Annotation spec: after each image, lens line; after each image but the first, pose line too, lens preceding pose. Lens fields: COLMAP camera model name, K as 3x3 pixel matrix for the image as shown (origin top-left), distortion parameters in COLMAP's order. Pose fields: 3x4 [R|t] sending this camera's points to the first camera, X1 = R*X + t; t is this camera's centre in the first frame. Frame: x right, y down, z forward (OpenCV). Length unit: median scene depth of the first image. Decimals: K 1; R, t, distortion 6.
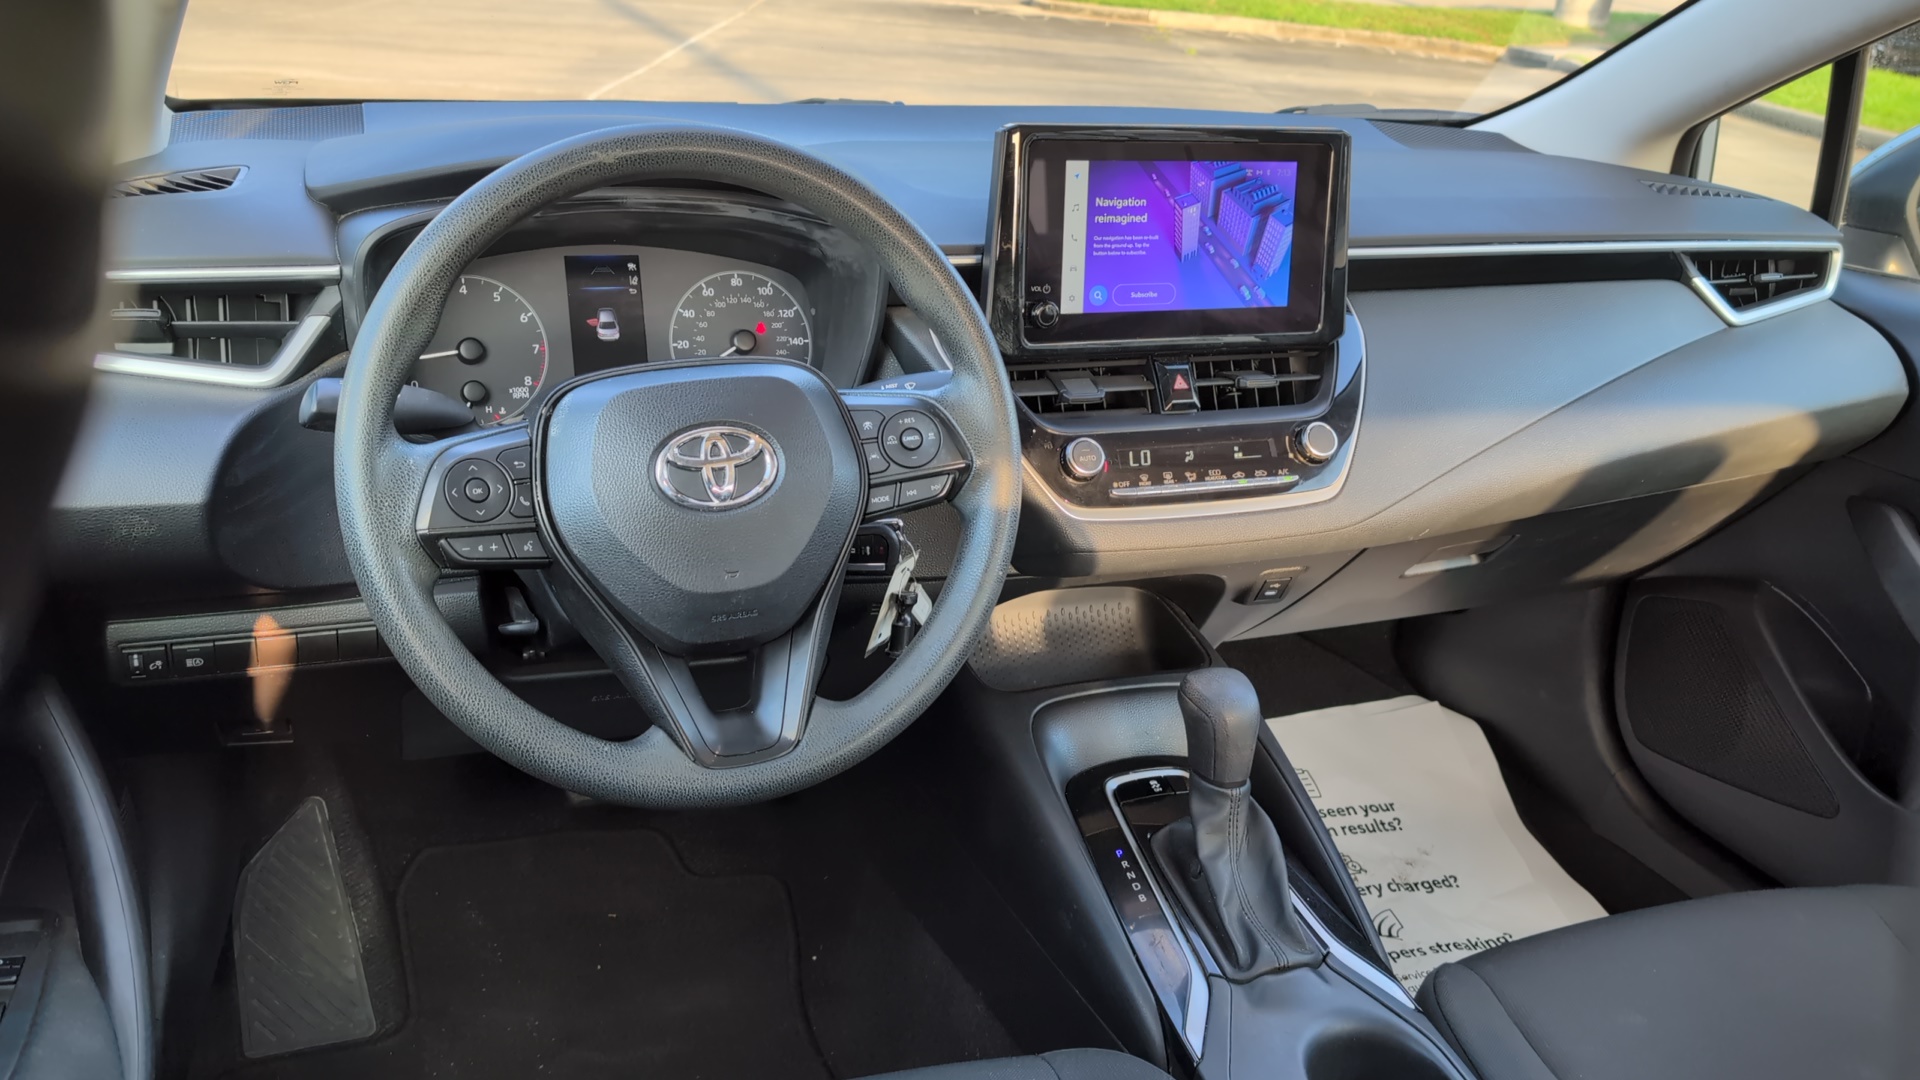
lens RADIAL K [[1606.4, 0, 959.0], [0, 1606.4, 549.9], [0, 0, 1]] dist [0.020774, -0.005645]
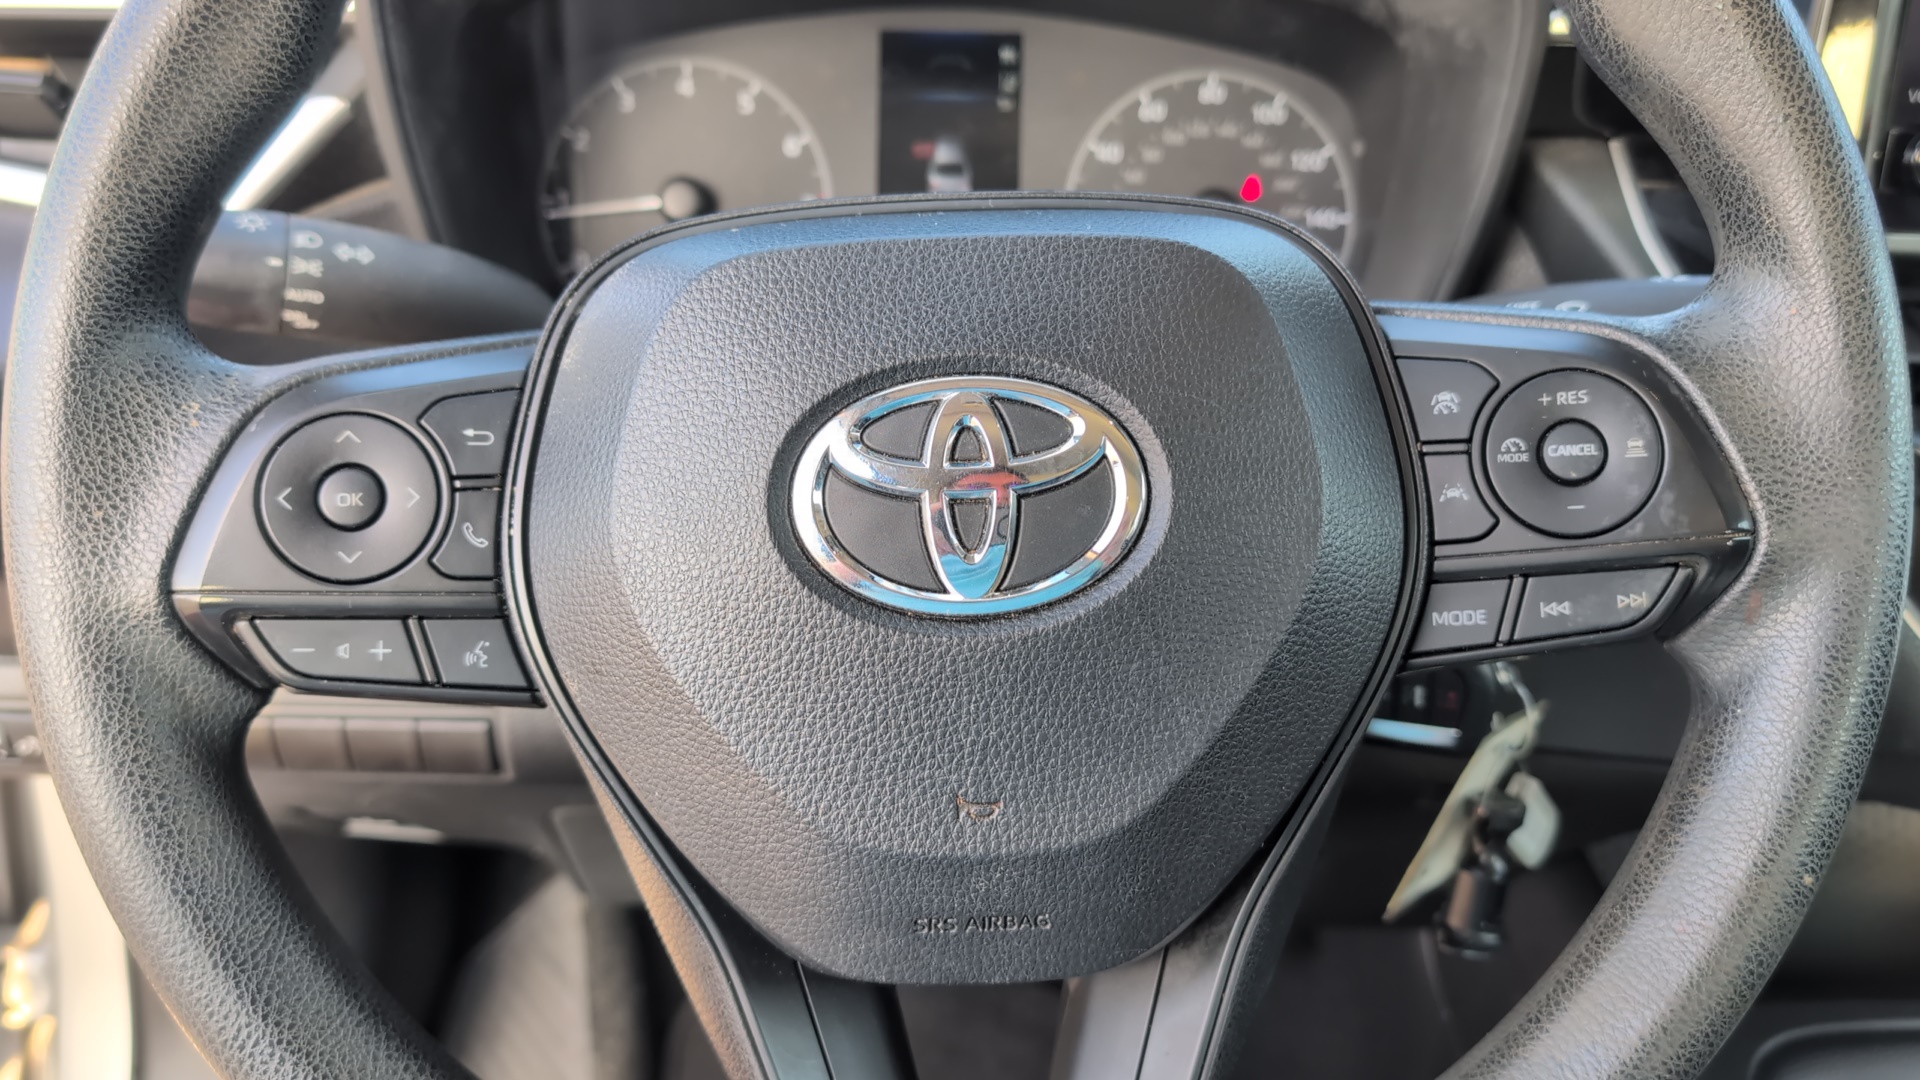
lens RADIAL K [[1606.4, 0, 959.0], [0, 1606.4, 549.9], [0, 0, 1]] dist [0.020774, -0.005645]
pose [[0.933777, 0.107707, -0.341263, -0.032039], [-0.098001, 0.994141, 0.045611, -0.050827], [0.344176, -0.009147, 0.938861, 0.626876]]
